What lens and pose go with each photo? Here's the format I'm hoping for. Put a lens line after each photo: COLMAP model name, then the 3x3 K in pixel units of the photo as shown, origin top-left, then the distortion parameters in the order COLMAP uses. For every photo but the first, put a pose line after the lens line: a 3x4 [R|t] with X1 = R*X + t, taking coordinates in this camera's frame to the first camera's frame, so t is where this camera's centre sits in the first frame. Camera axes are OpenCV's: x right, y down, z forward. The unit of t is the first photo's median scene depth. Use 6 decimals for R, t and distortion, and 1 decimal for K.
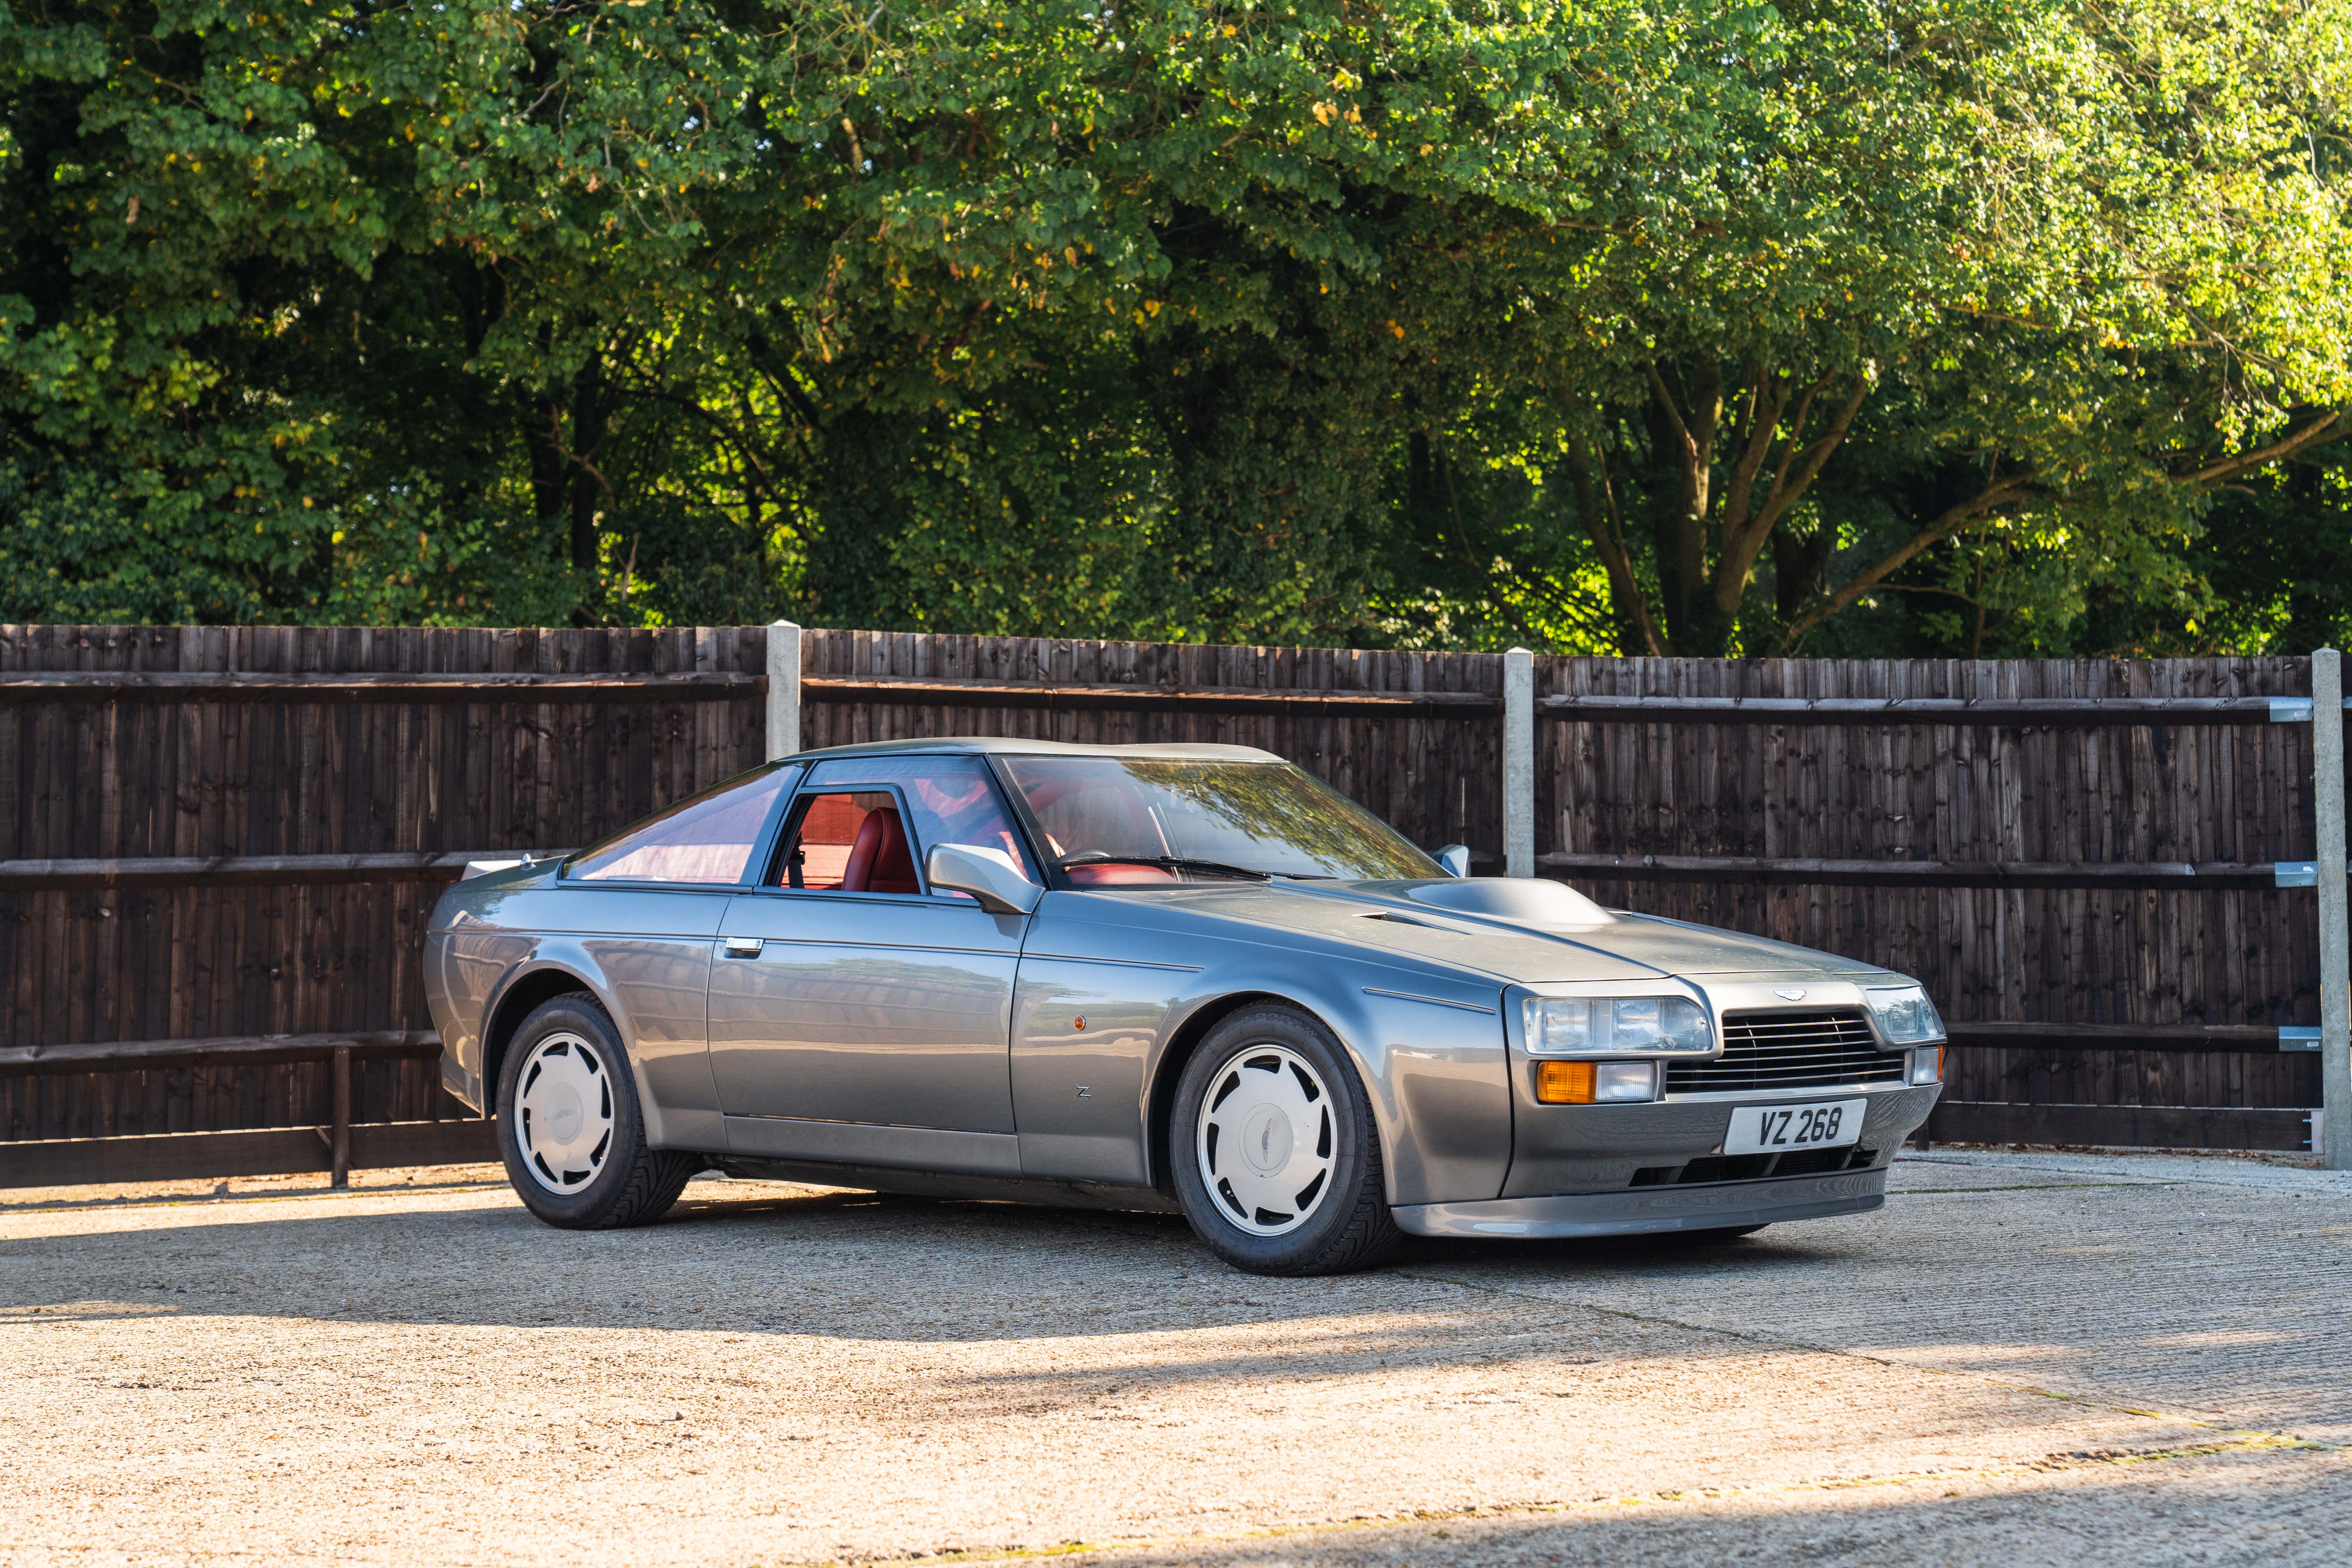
lens RADIAL K [[4291.4, 0, 1256.3], [0, 4291.4, 780.8], [0, 0, 1]] dist [0.000689, 0.004513]
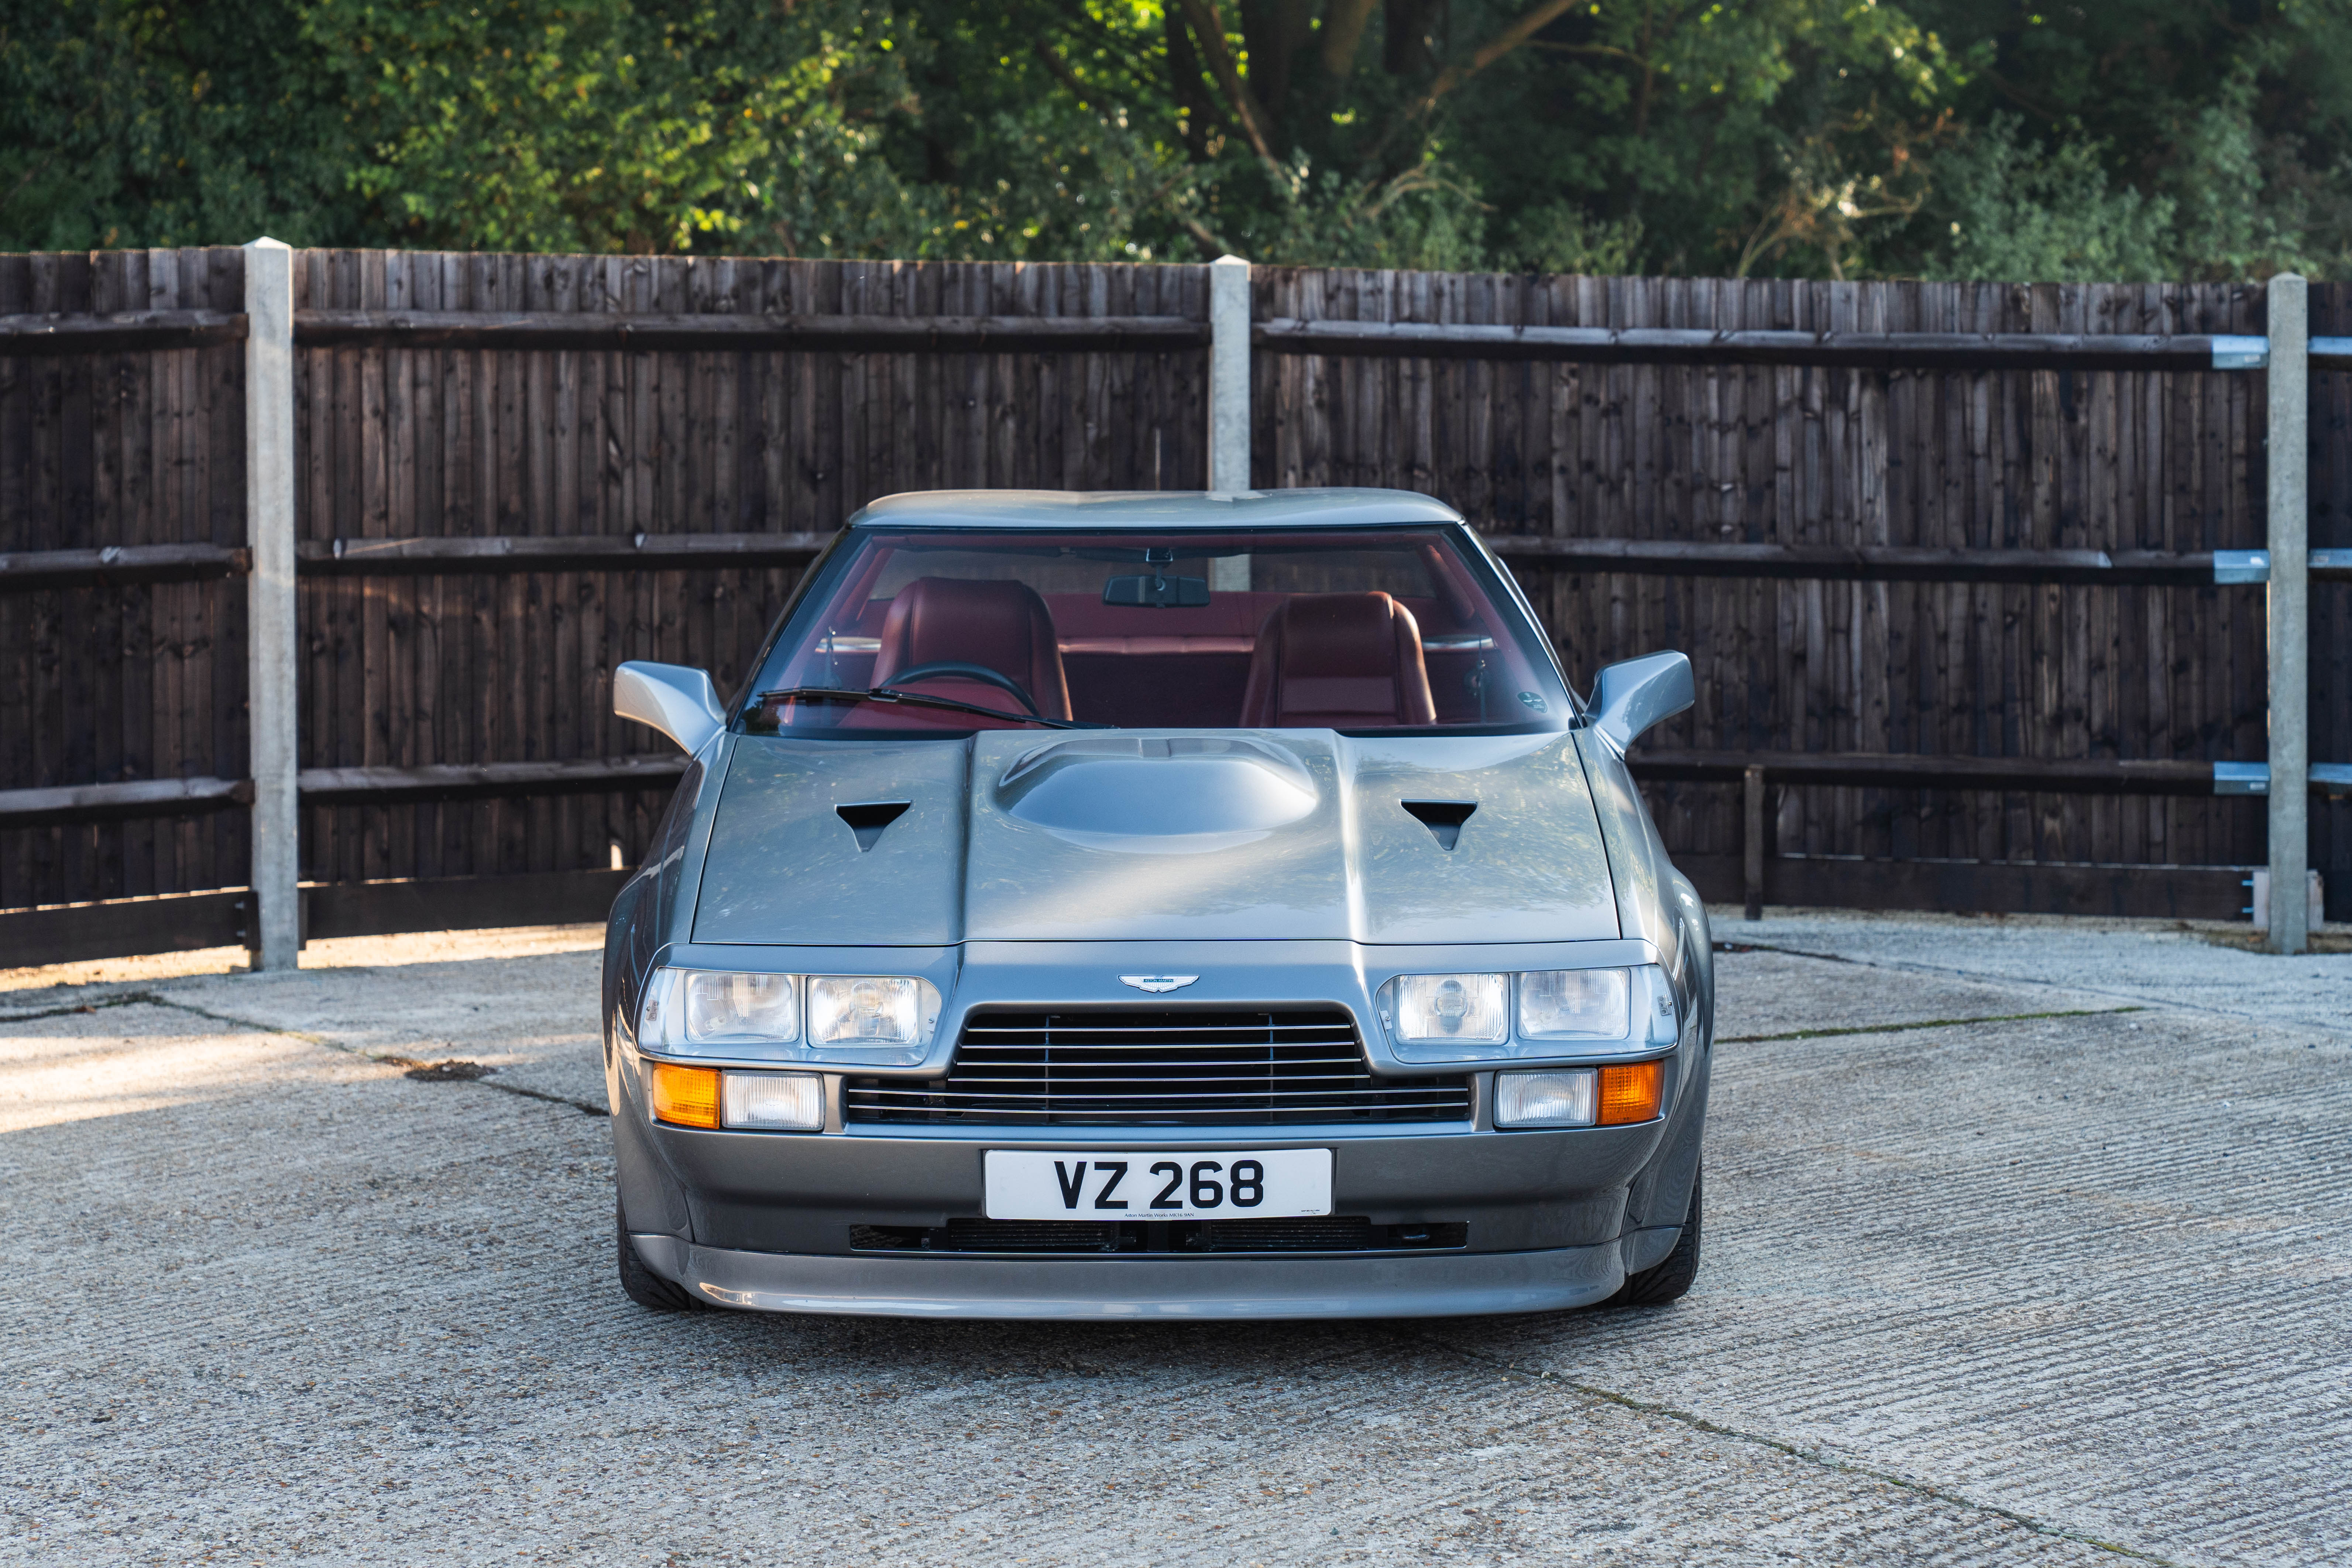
lens RADIAL K [[5206.9, 0, 1113.2], [0, 5206.9, 784.6], [0, 0, 1]] dist [0.015956, 0.034060]
pose [[0.995996, -0.005077, 0.089255, -0.042916], [-0.005393, 0.993155, 0.116675, -0.046425], [-0.089237, -0.116690, 0.989151, 0.082114]]
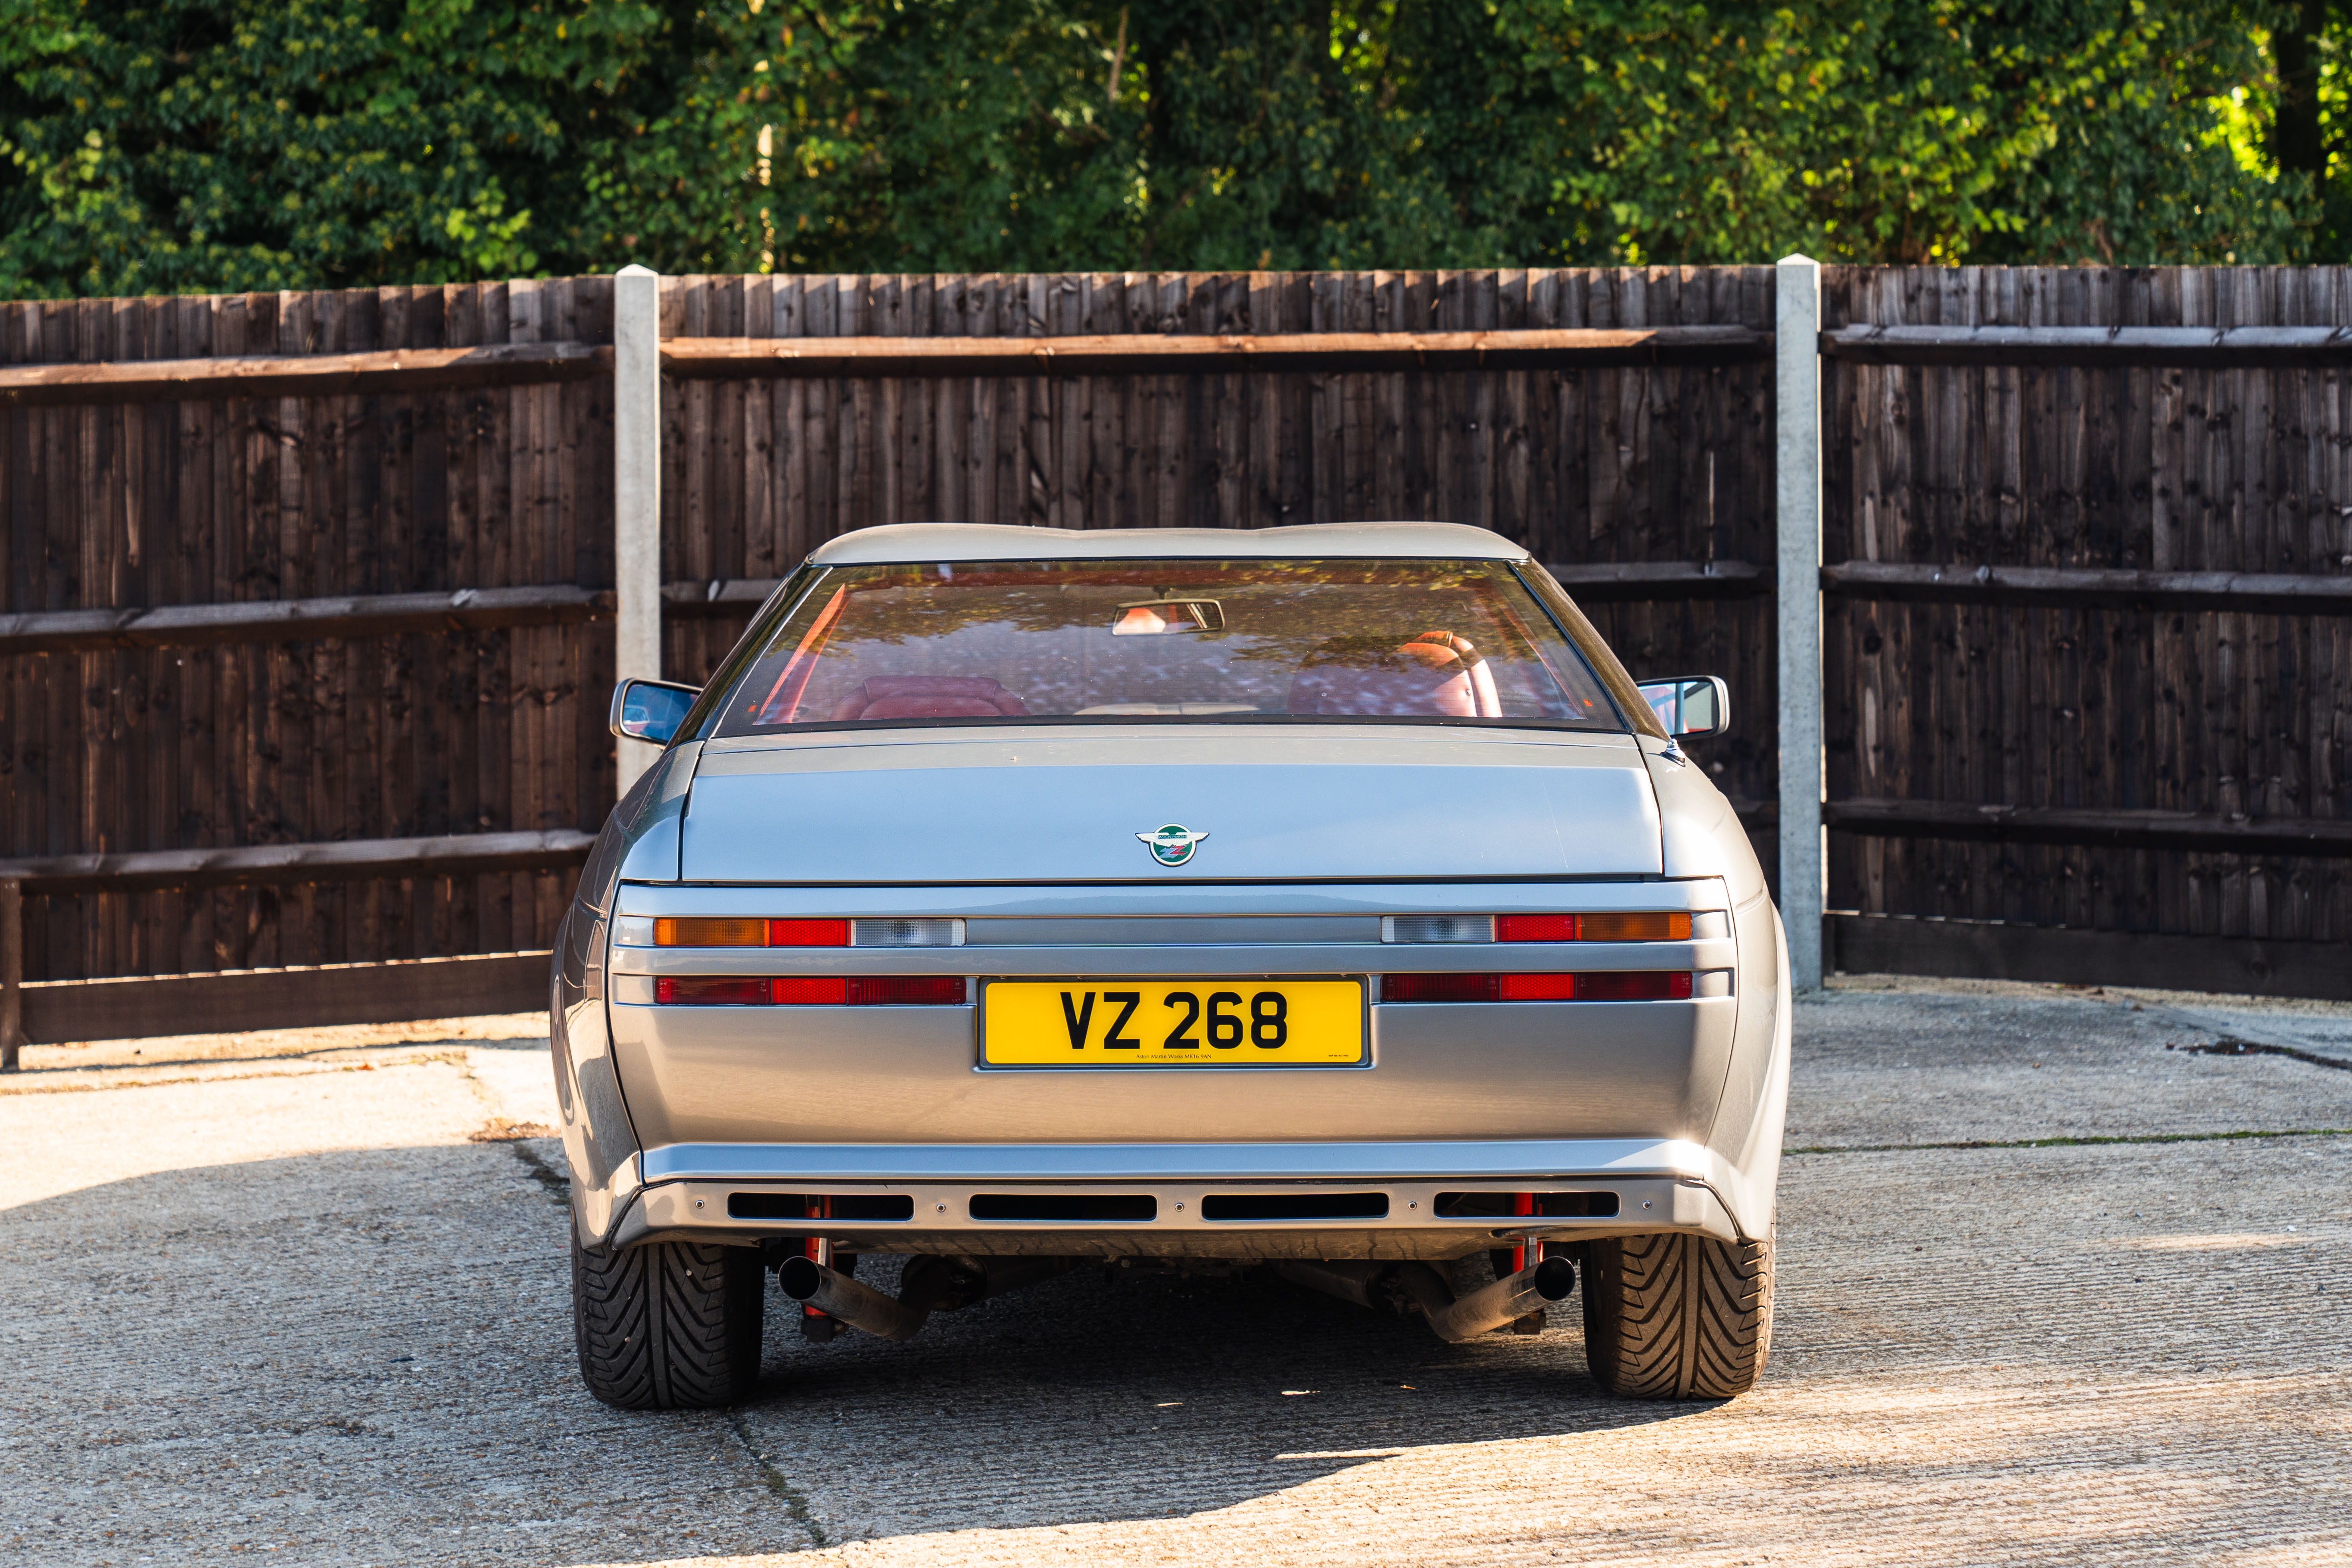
lens RADIAL K [[6024.0, 0, 1006.1], [0, 6024.0, 649.0], [0, 0, 1]] dist [-0.001248, -0.024964]
pose [[0.953520, -0.003211, -0.301313, 0.230356], [0.026689, 0.996913, 0.073836, -0.043267], [0.300146, -0.078446, 0.950662, 0.066135]]
